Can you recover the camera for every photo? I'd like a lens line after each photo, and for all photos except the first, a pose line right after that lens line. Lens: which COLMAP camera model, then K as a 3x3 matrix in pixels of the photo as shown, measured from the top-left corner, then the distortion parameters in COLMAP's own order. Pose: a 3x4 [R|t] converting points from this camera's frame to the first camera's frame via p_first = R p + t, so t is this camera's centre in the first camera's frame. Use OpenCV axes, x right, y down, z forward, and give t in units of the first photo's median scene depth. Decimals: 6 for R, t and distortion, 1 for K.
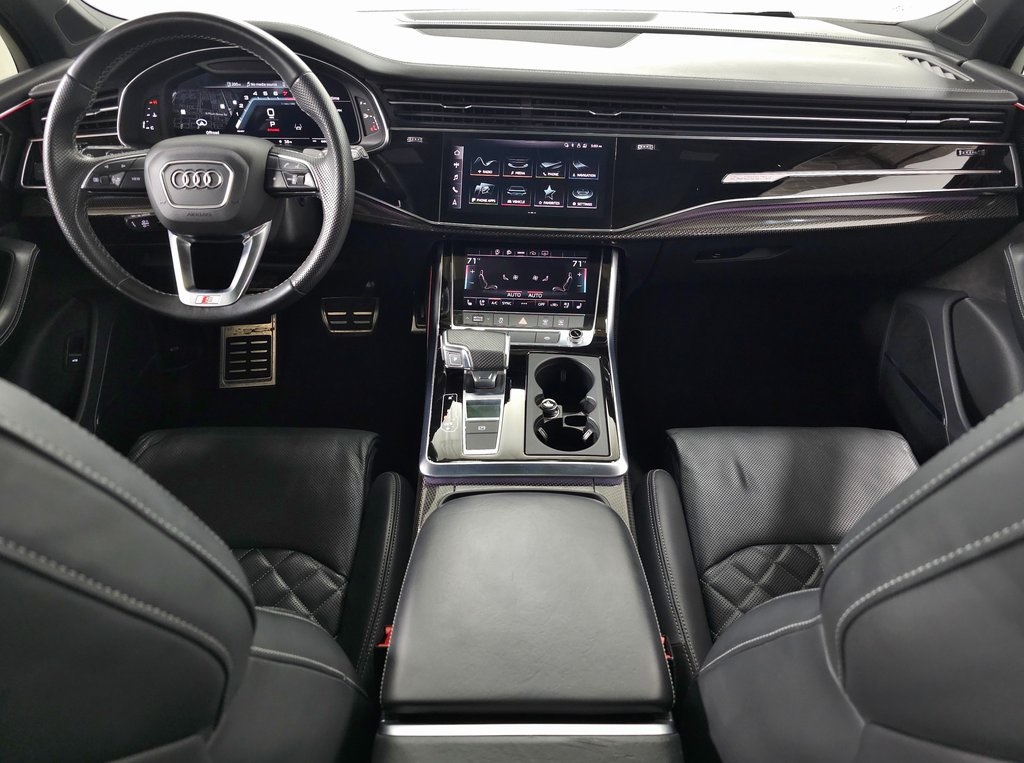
lens RADIAL K [[648.6, 0, 512.0], [0, 648.6, 381.5], [0, 0, 1]] dist [0.031664, -0.036711]
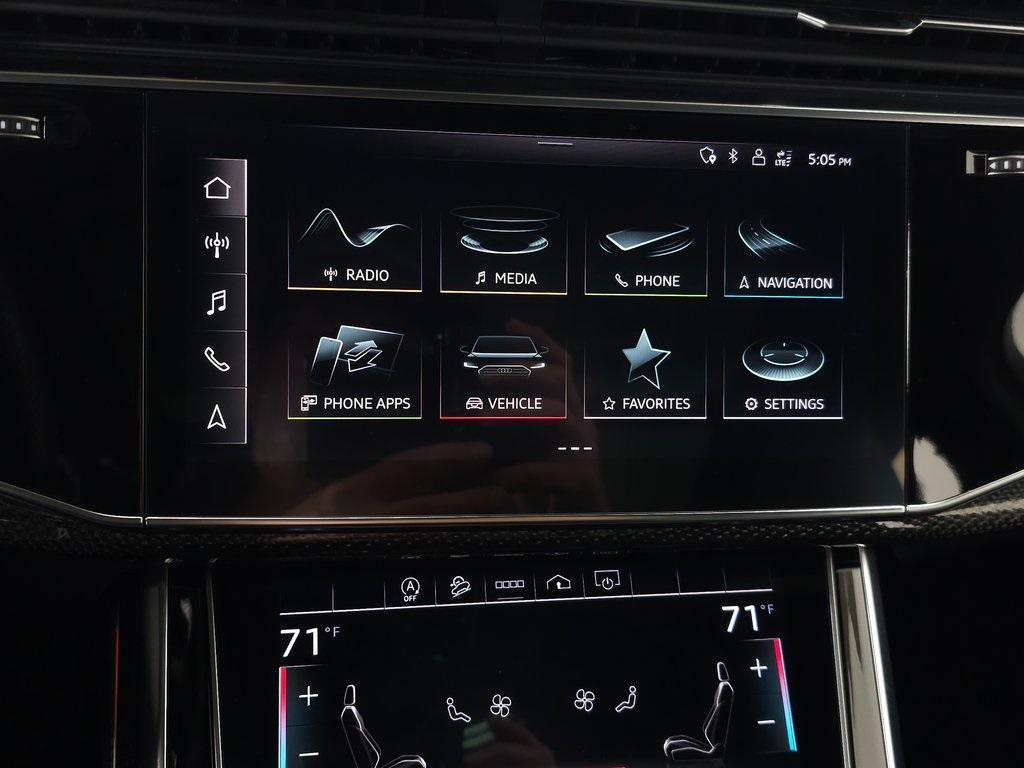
lens RADIAL K [[1055.4, 0, 512.0], [0, 1055.4, 384.0], [0, 0, 1]] dist [0.024189, -0.011038]
pose [[0.973405, -0.051032, 0.223336, -0.071170], [0.058342, 0.997952, -0.026249, -0.272576], [-0.221539, 0.038580, 0.974388, 0.643210]]
